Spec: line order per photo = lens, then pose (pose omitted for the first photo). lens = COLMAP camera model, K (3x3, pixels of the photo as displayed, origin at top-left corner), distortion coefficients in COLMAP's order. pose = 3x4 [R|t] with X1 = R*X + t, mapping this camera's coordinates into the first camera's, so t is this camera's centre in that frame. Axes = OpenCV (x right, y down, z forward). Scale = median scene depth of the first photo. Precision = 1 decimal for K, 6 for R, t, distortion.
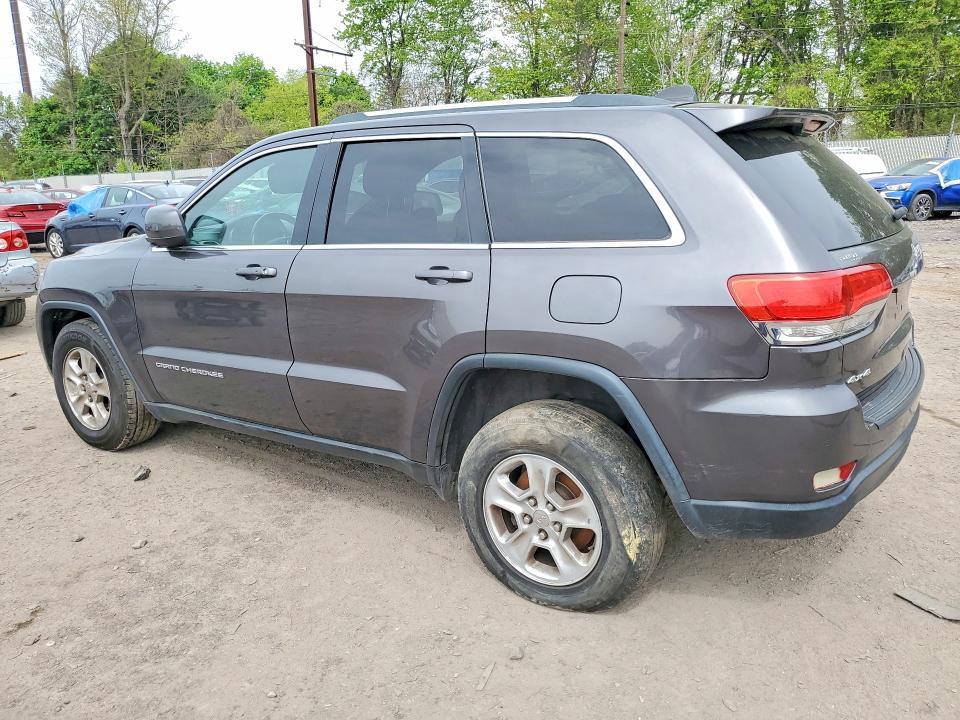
lens RADIAL K [[730.1, 0, 487.2], [0, 730.1, 359.3], [0, 0, 1]] dist [0.031511, -0.006202]
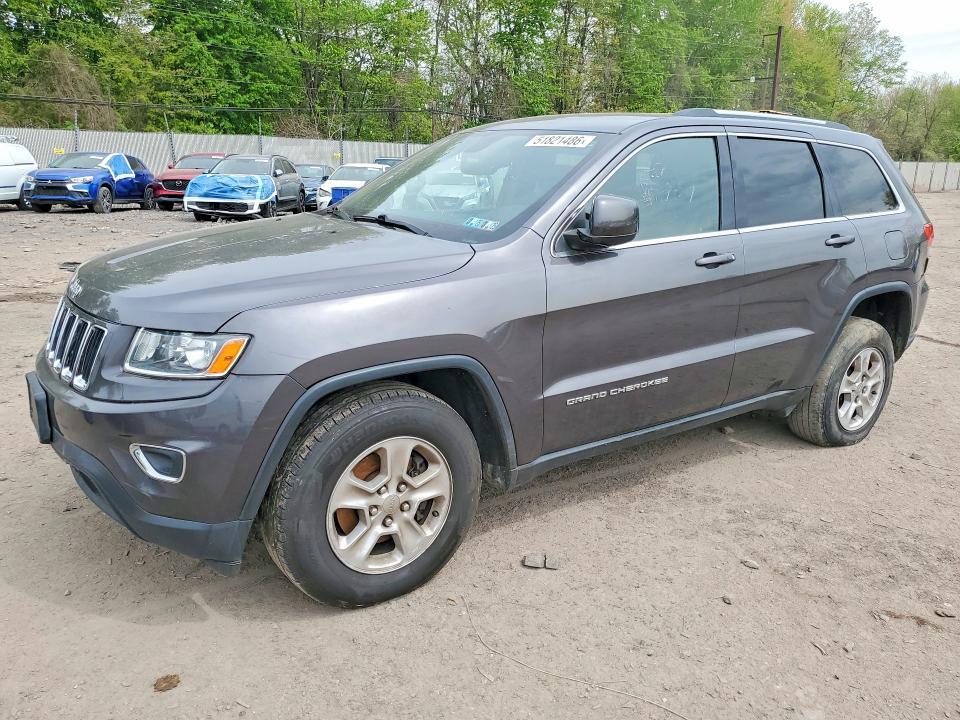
lens RADIAL K [[730.1, 0, 487.2], [0, 730.1, 359.3], [0, 0, 1]] dist [0.031511, -0.006202]
pose [[0.364735, -0.207080, 0.907792, -1.265407], [0.199370, 0.969712, 0.141102, -0.175985], [-0.909516, 0.129522, 0.394973, 0.834816]]
